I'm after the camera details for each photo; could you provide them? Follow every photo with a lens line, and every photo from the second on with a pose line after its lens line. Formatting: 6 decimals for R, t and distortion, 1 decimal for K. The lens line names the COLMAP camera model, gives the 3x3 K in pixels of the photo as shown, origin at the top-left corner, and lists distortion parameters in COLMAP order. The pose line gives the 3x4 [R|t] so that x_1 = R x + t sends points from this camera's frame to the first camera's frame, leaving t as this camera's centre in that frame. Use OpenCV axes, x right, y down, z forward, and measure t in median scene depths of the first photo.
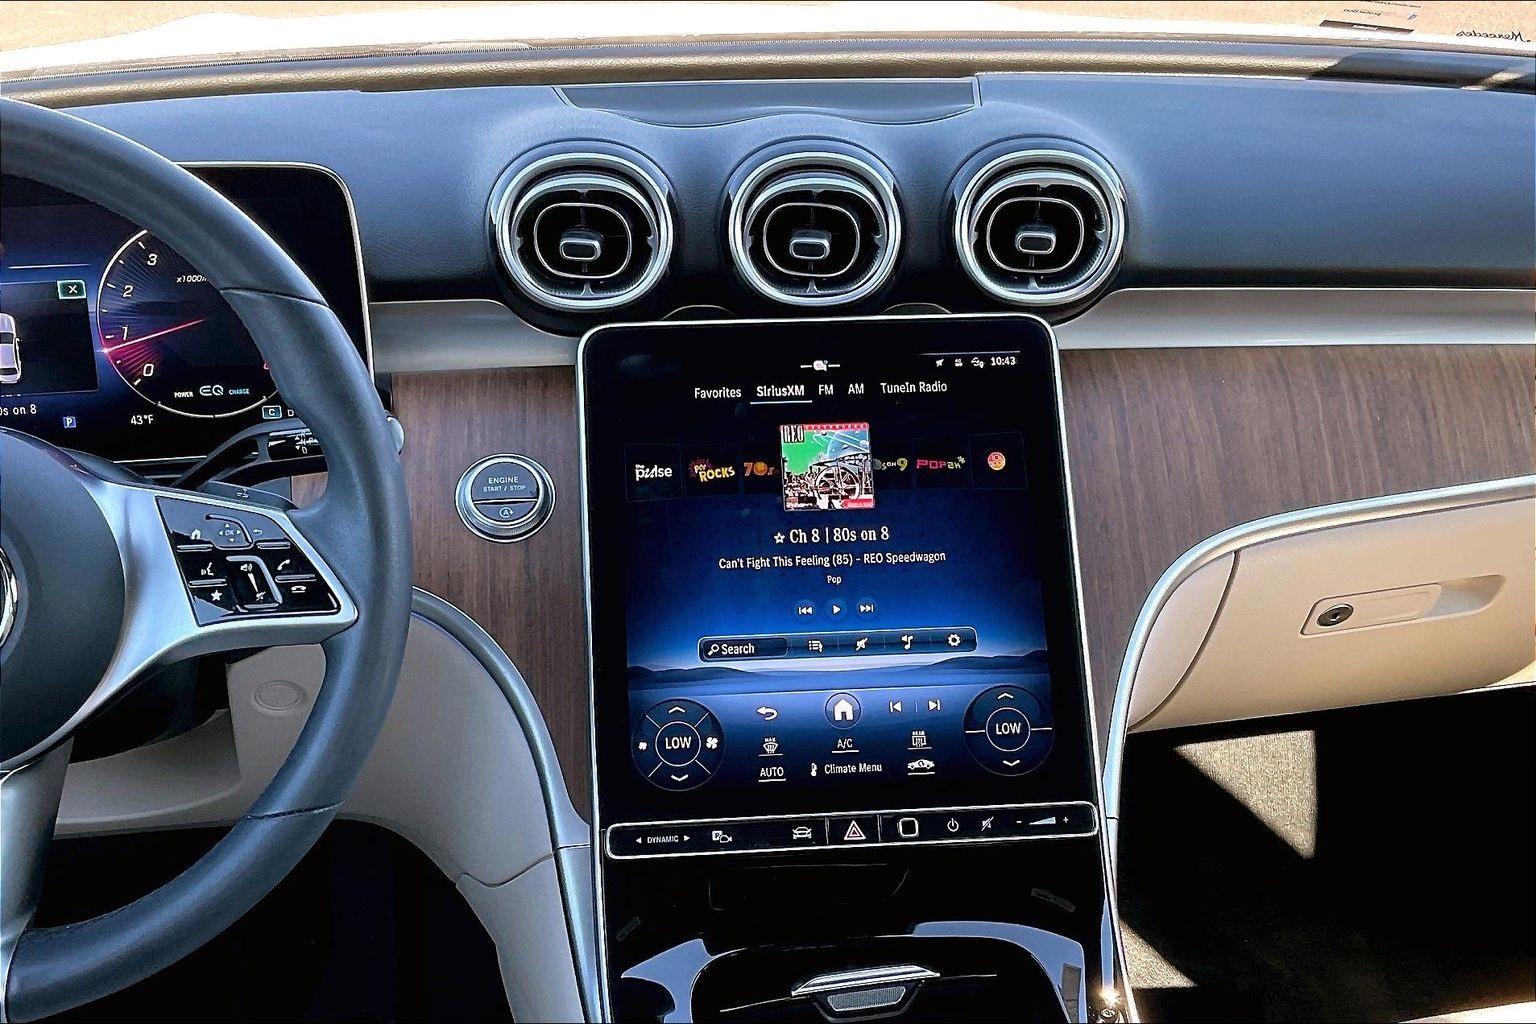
lens RADIAL K [[1688.6, 0, 777.9], [0, 1688.6, 584.0], [0, 0, 1]] dist [0.109317, 0.000000]
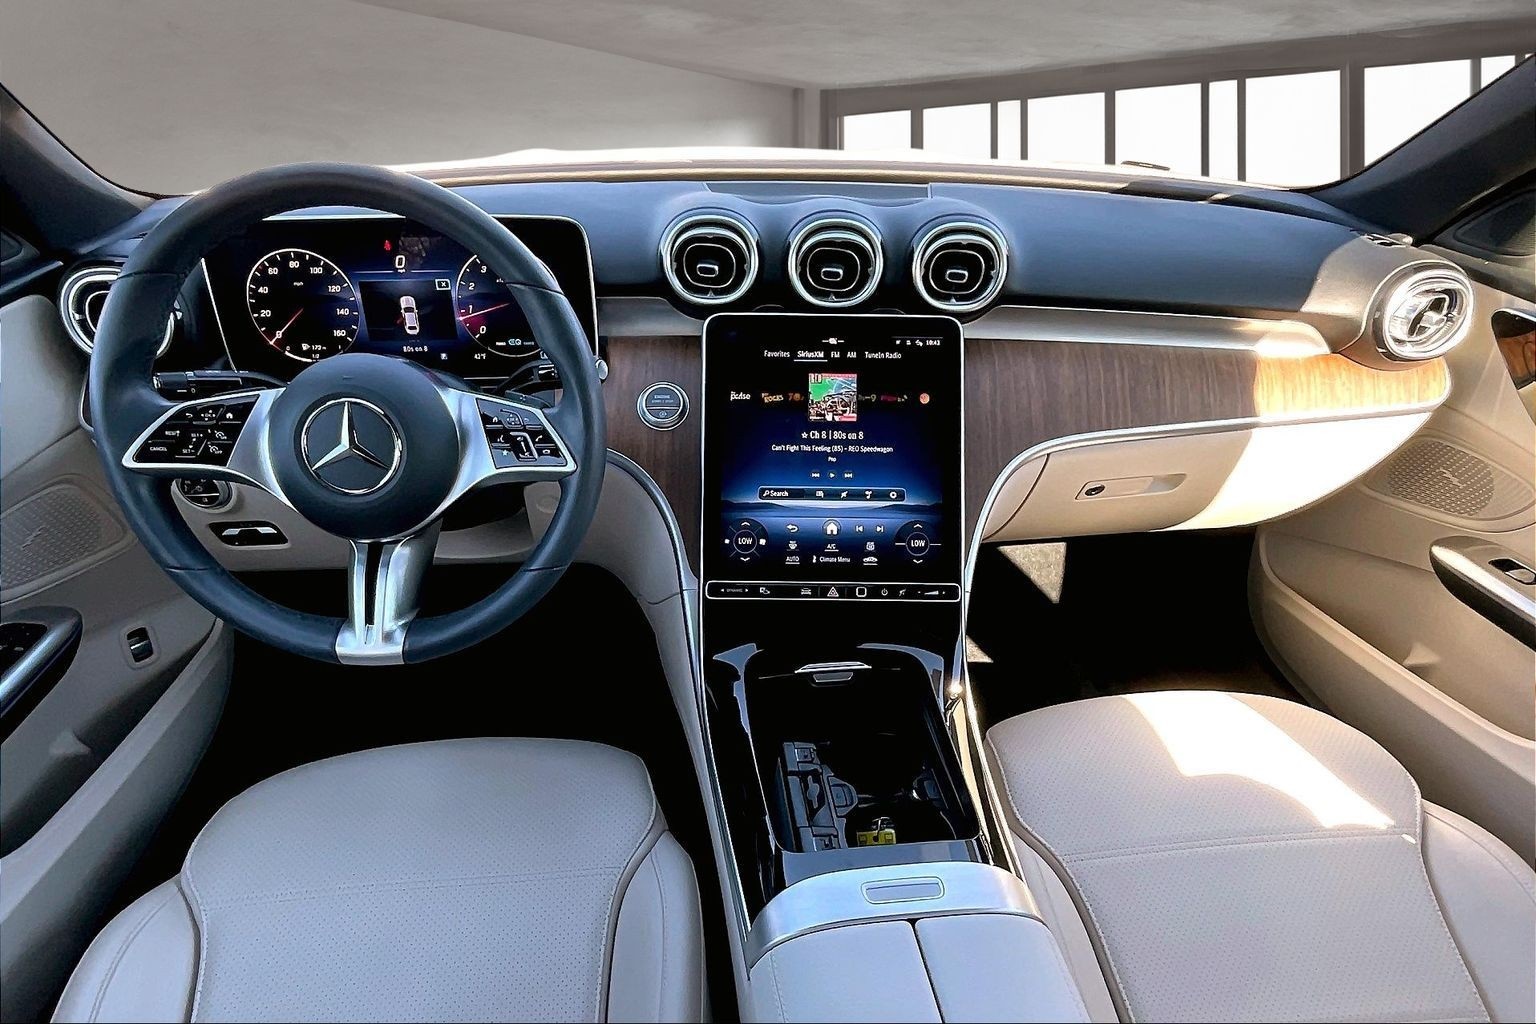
lens RADIAL K [[771.8, 0, 750.1], [0, 771.8, 593.2], [0, 0, 1]] dist [0.006471, -0.004169]
pose [[0.995741, 0.064132, -0.066233, 0.008597], [-0.050911, 0.981435, 0.184913, -0.010331], [0.076862, -0.180753, 0.980521, 0.117963]]
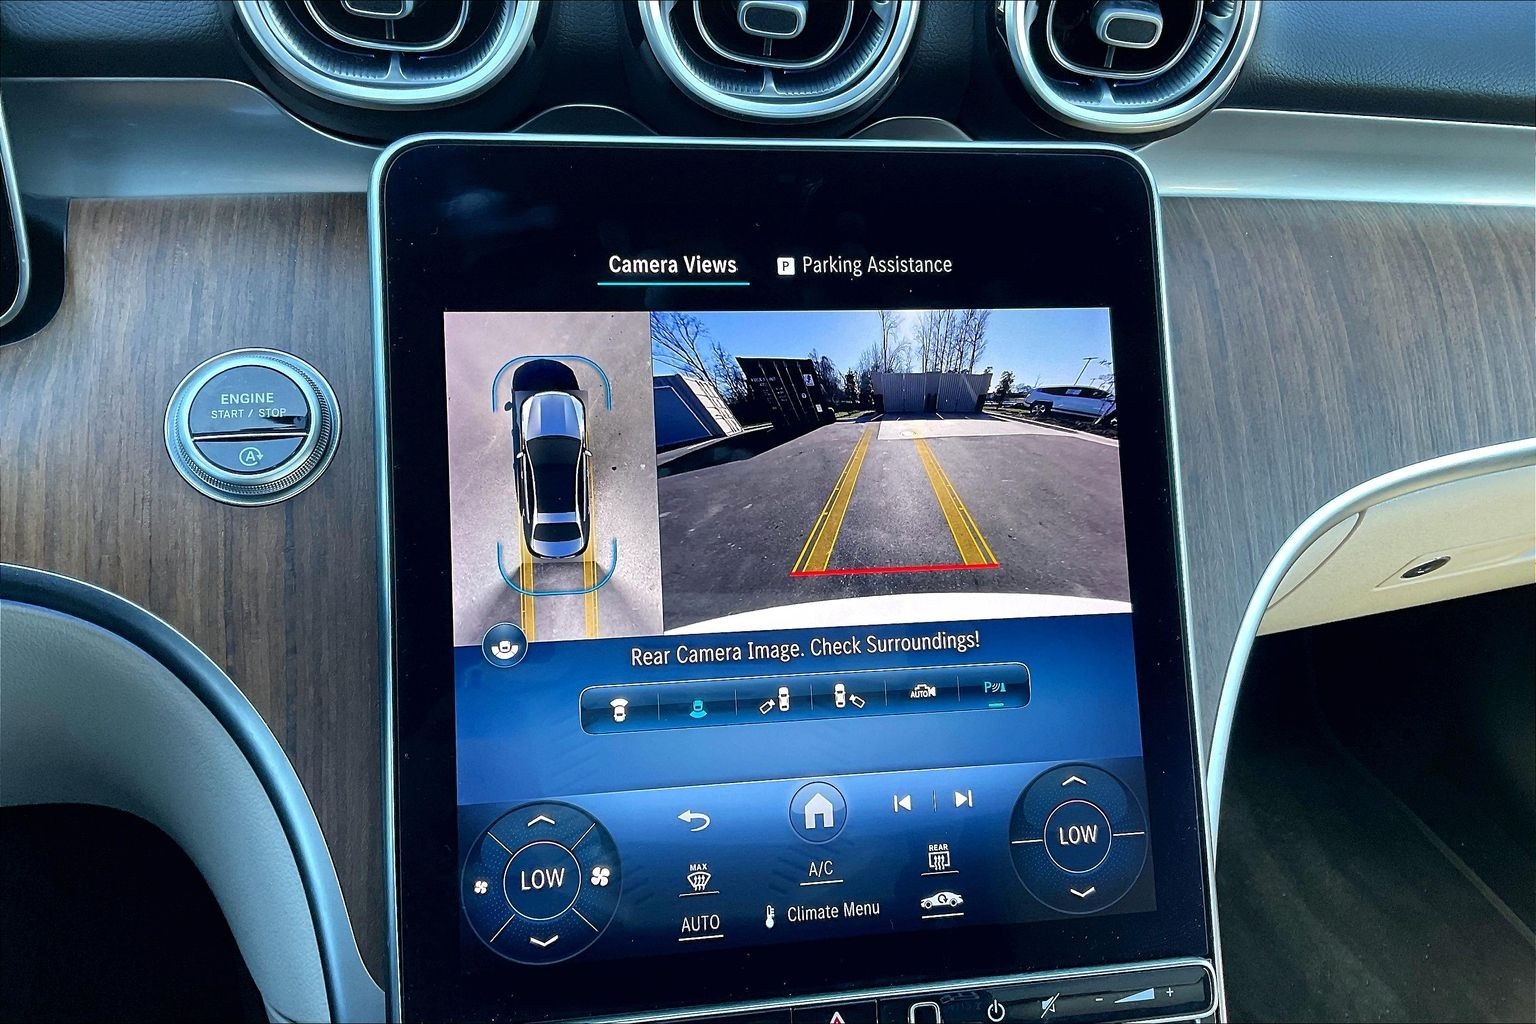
lens RADIAL K [[1296.4, 0, 776.2], [0, 1296.4, 532.5], [0, 0, 1]] dist [0.103972, -0.162421]
pose [[0.995067, 0.015262, 0.098022, -0.023075], [-0.030448, 0.987388, 0.155362, -0.092987], [-0.094415, -0.157580, 0.982982, 0.531621]]
